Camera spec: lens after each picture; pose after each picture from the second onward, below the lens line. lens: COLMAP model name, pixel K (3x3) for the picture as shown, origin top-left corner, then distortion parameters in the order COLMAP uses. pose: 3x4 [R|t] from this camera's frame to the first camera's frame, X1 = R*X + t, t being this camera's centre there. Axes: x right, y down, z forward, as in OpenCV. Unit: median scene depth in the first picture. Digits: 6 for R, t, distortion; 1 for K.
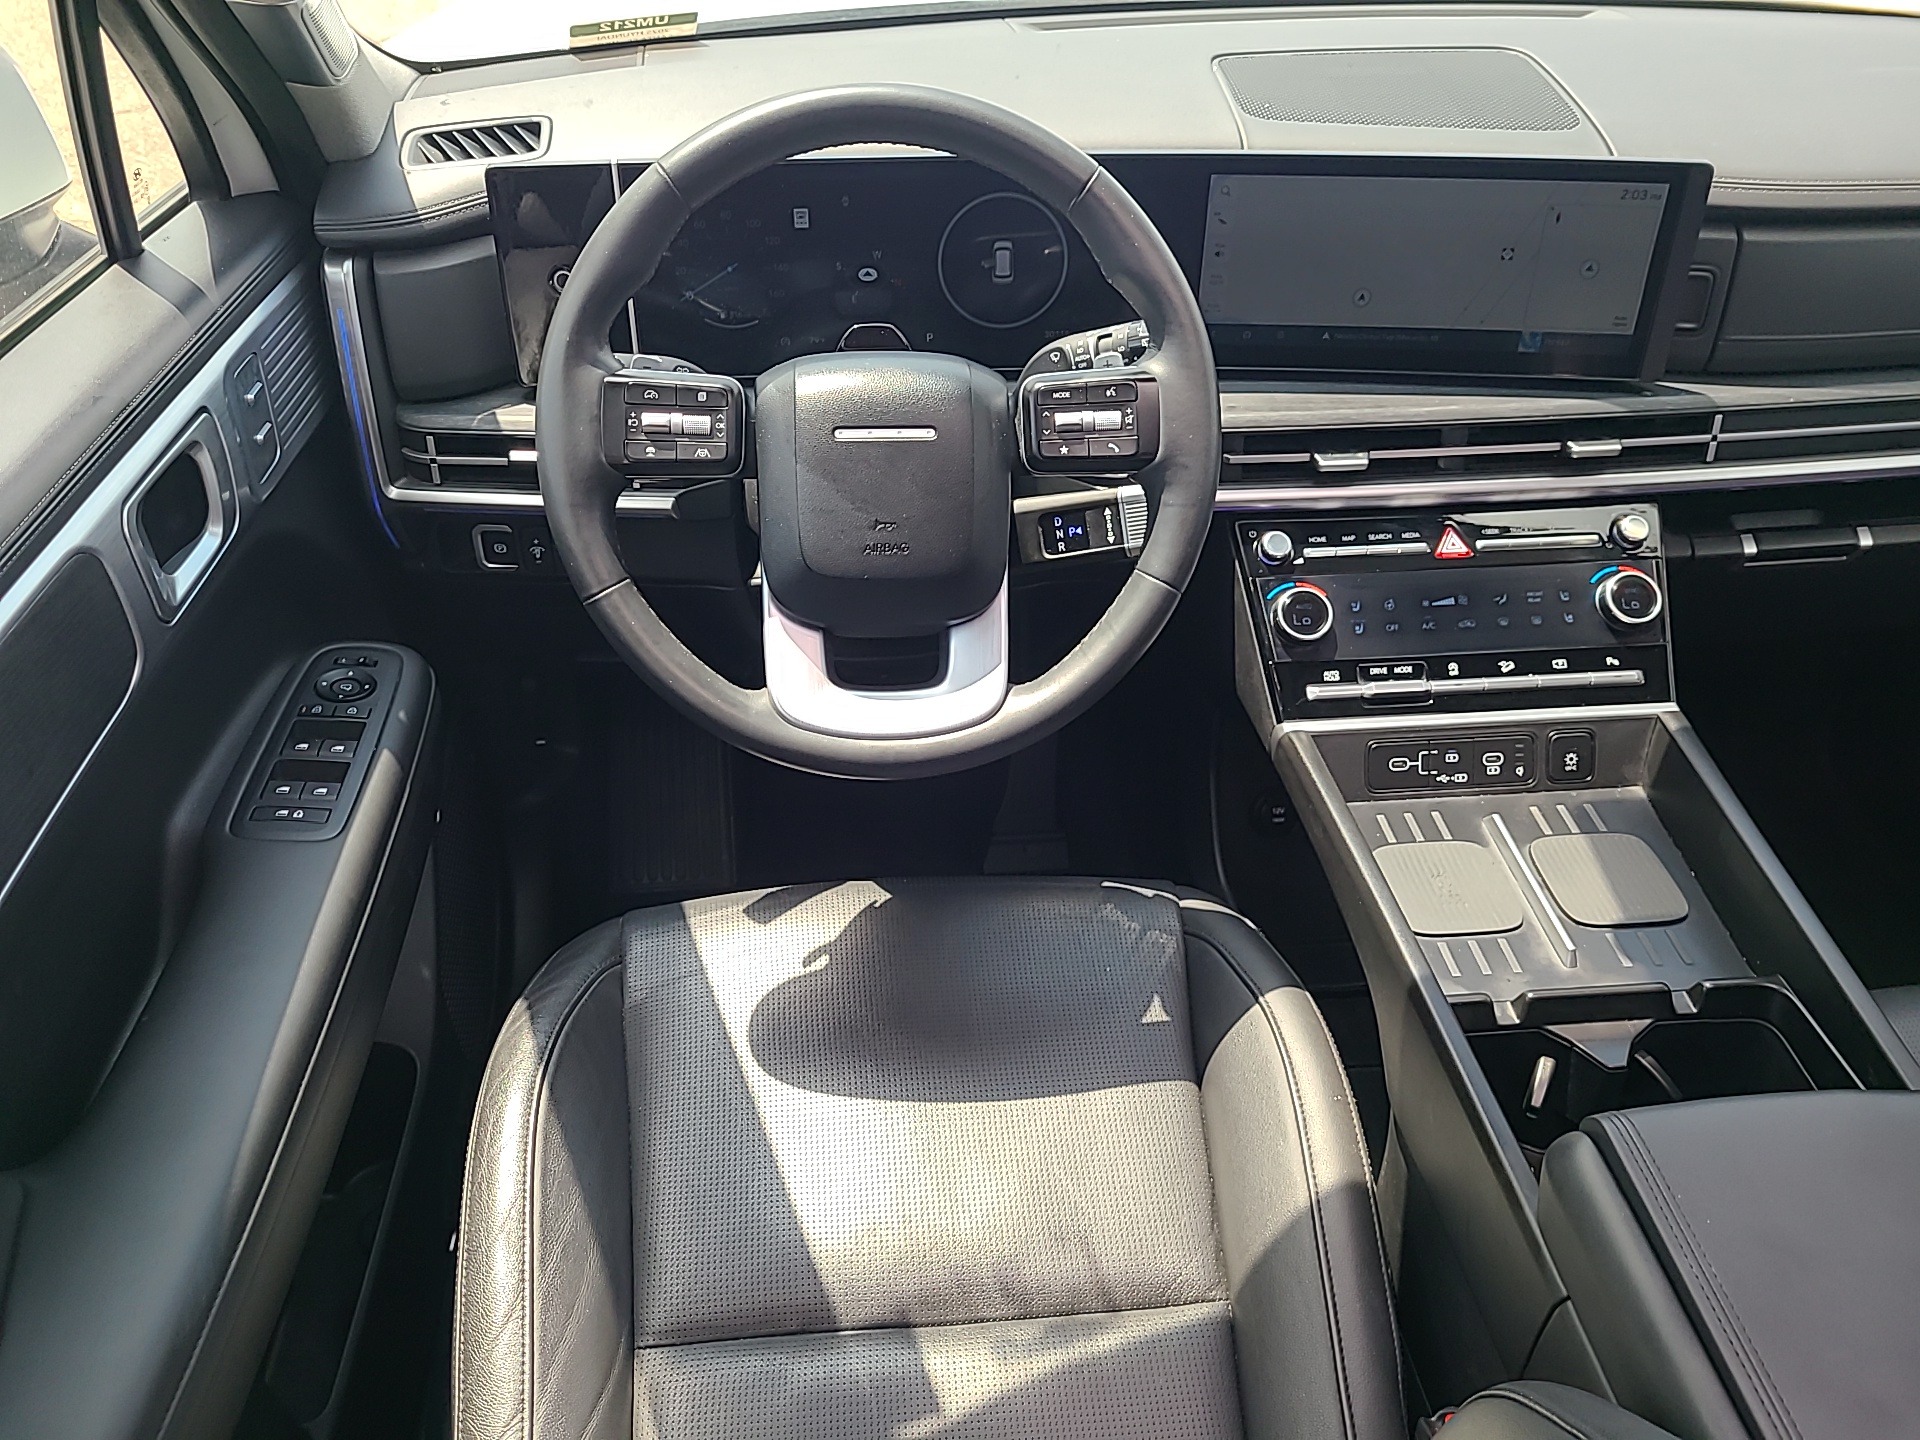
lens RADIAL K [[1452.7, 0, 960.0], [0, 1452.7, 720.0], [0, 0, 1]] dist [0.063658, -0.073473]
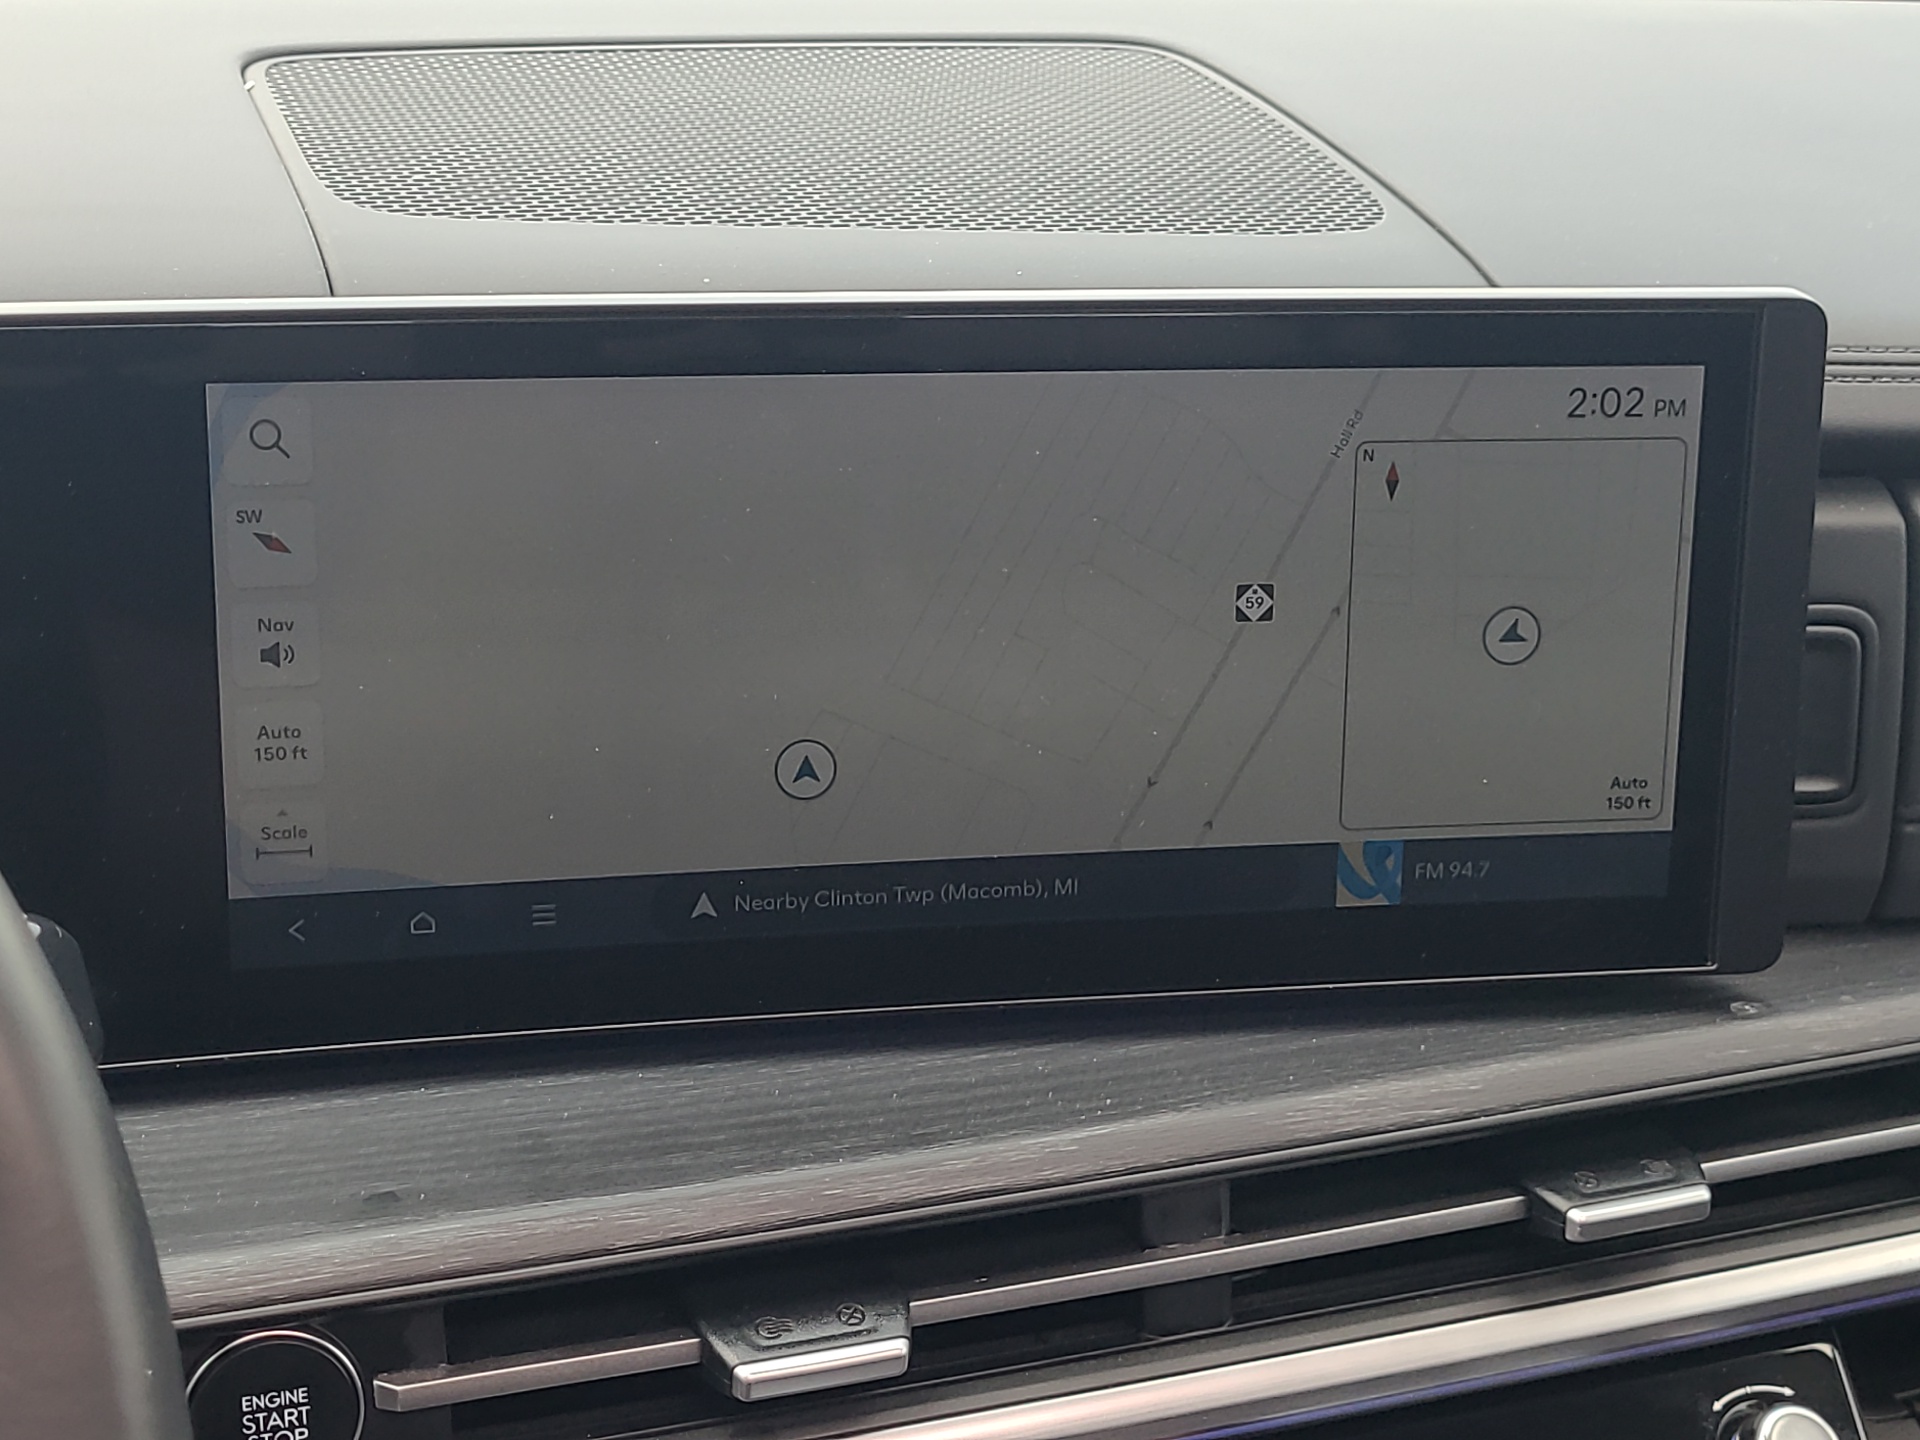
lens RADIAL K [[3318.5, 0, 960.0], [0, 3318.5, 720.0], [0, 0, 1]] dist [-0.036347, -0.099807]
pose [[0.955448, -0.065313, 0.287844, 0.117648], [0.143842, 0.954602, -0.260853, -0.124850], [-0.257739, 0.290635, 0.921467, 0.393621]]
